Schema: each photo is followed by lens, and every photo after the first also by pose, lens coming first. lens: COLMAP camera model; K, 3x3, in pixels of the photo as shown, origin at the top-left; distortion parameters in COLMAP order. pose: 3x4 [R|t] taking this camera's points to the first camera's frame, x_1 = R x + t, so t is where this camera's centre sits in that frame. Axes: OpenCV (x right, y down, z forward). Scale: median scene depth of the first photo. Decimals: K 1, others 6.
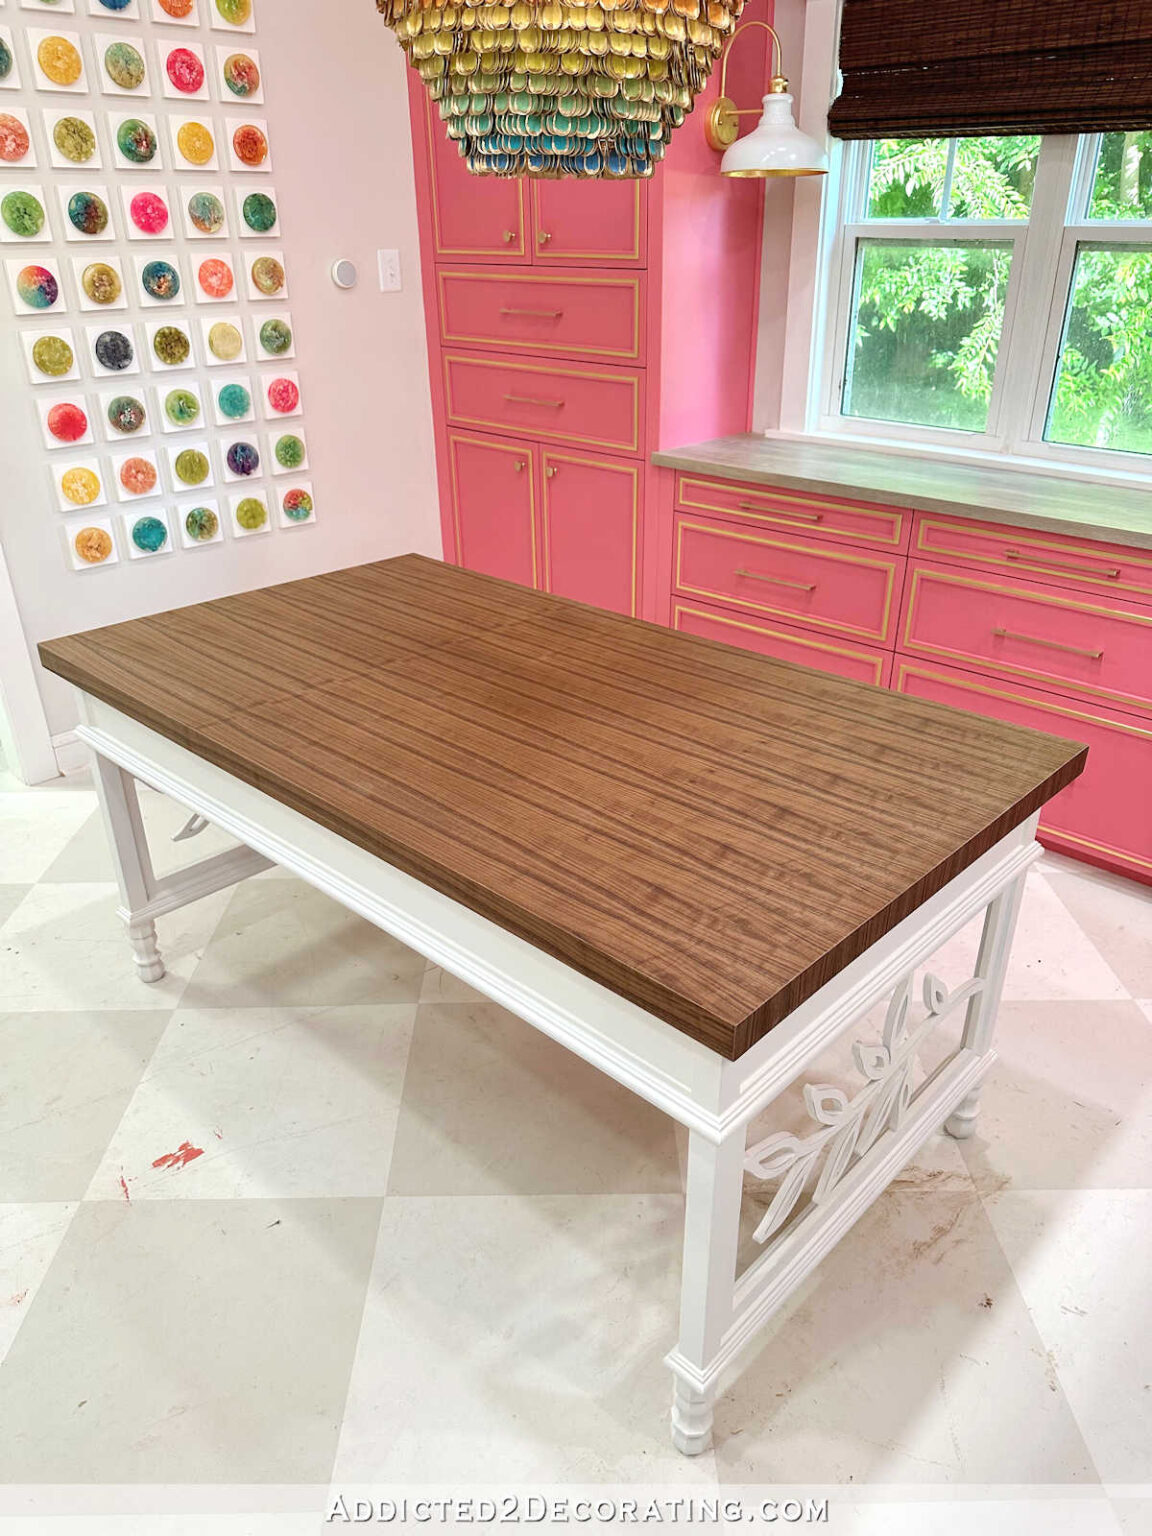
lens RADIAL K [[1105.5, 0, 568.1], [0, 1105.5, 762.5], [0, 0, 1]] dist [0.040267, -0.052481]
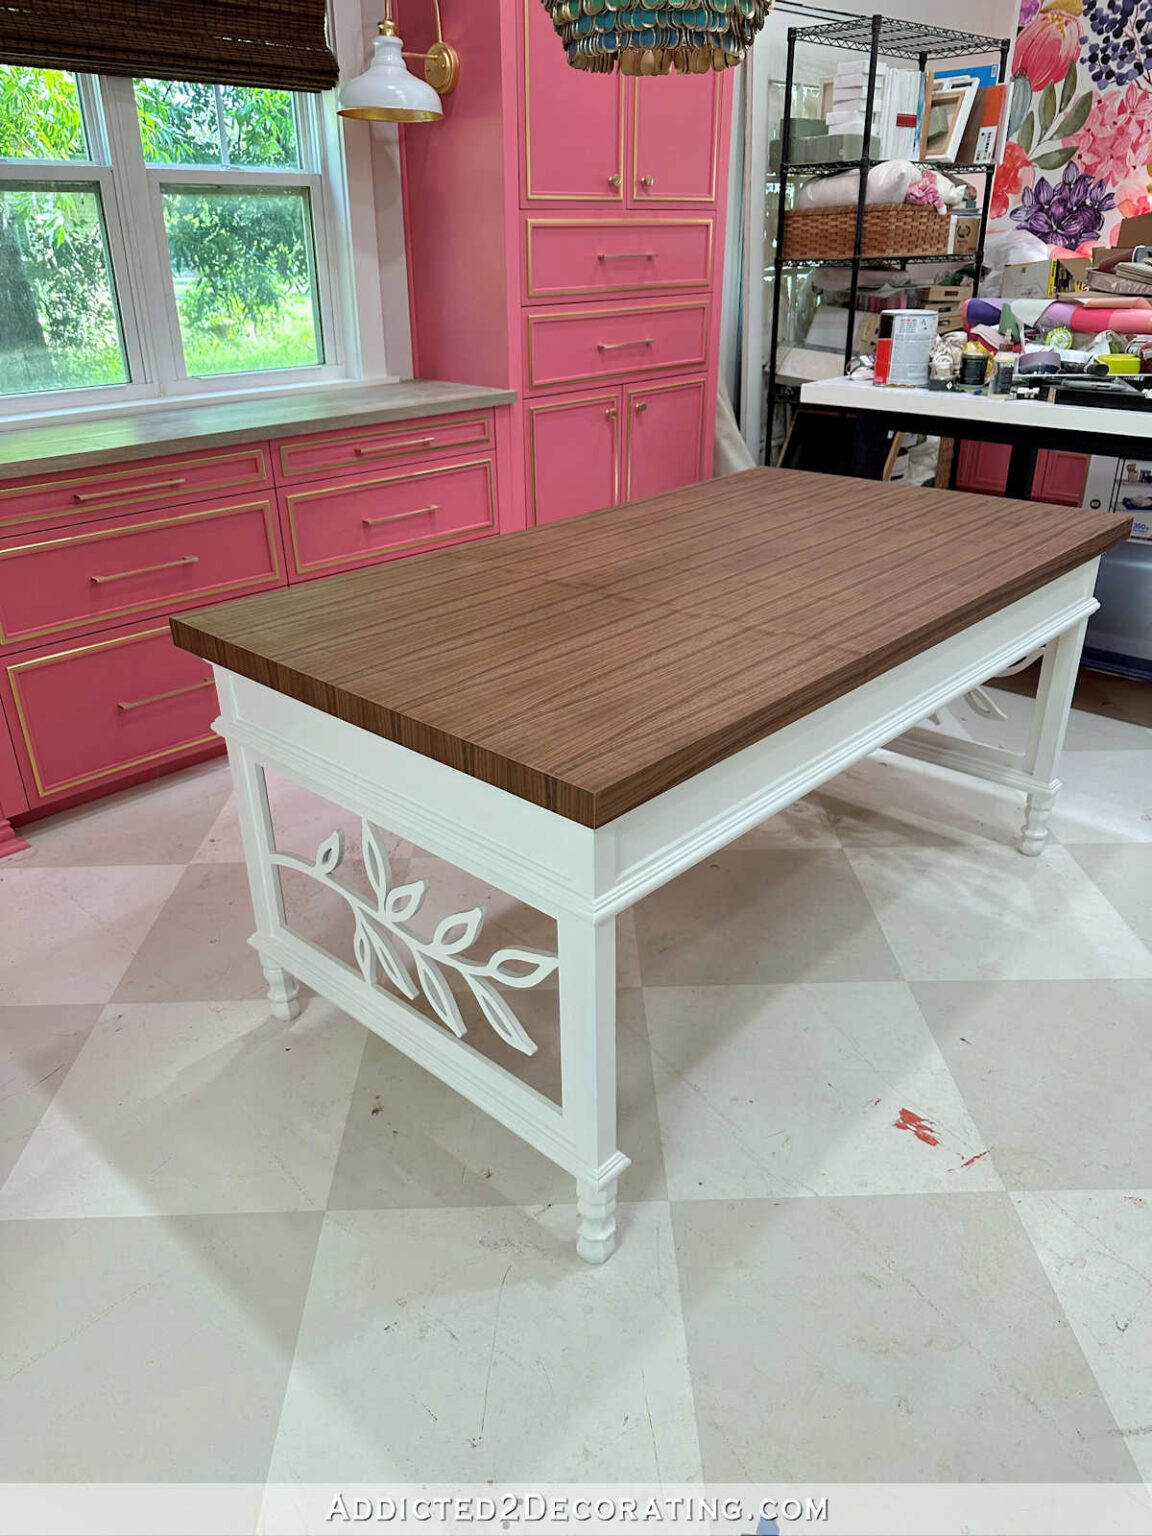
lens RADIAL K [[1105.5, 0, 568.1], [0, 1105.5, 762.5], [0, 0, 1]] dist [0.040267, -0.052481]
pose [[-0.012596, -0.427346, 0.904001, -1.045653], [0.446068, 0.806726, 0.387577, -0.368418], [-0.894910, 0.408128, 0.180464, 0.971565]]
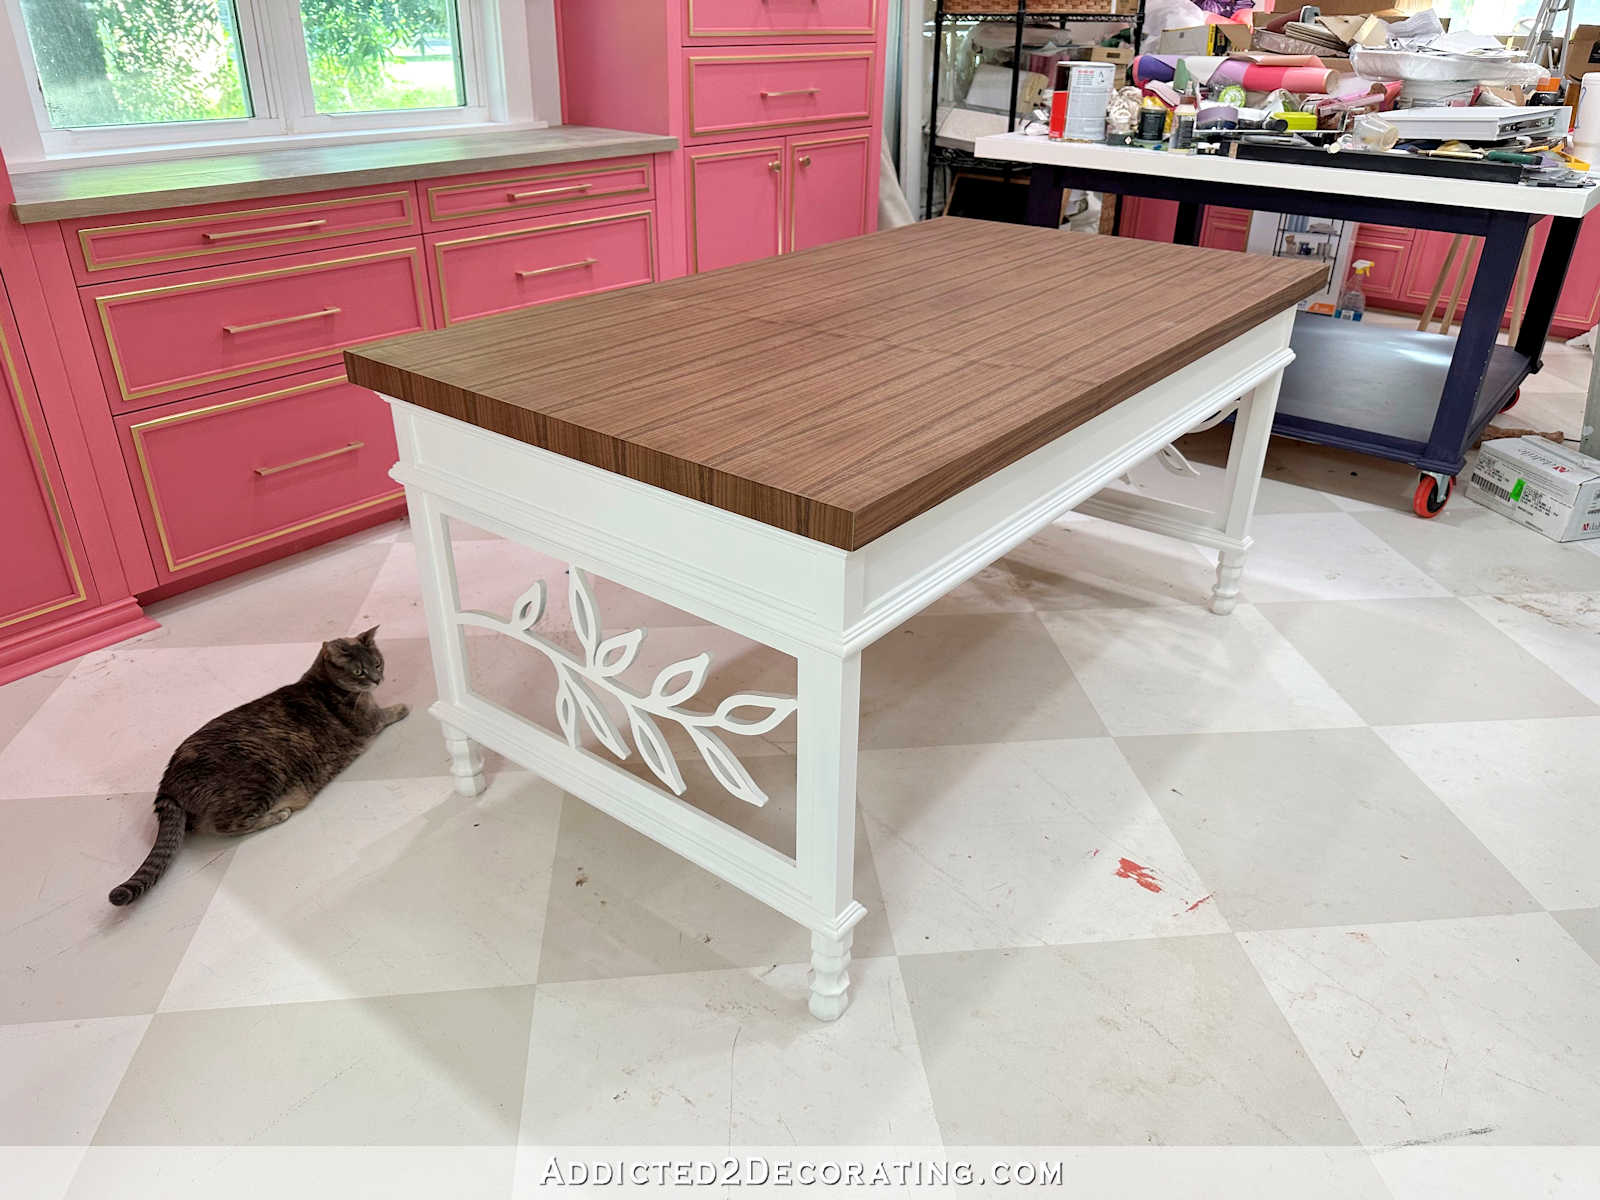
lens RADIAL K [[1151.5, 0, 800.0], [0, 1151.5, 600.0], [0, 0, 1]] dist [0.040267, -0.052481]
pose [[-0.103599, -0.452740, 0.885603, -1.051842], [0.418952, 0.787688, 0.451694, -0.358818], [-0.902079, 0.417820, 0.108073, 1.055262]]
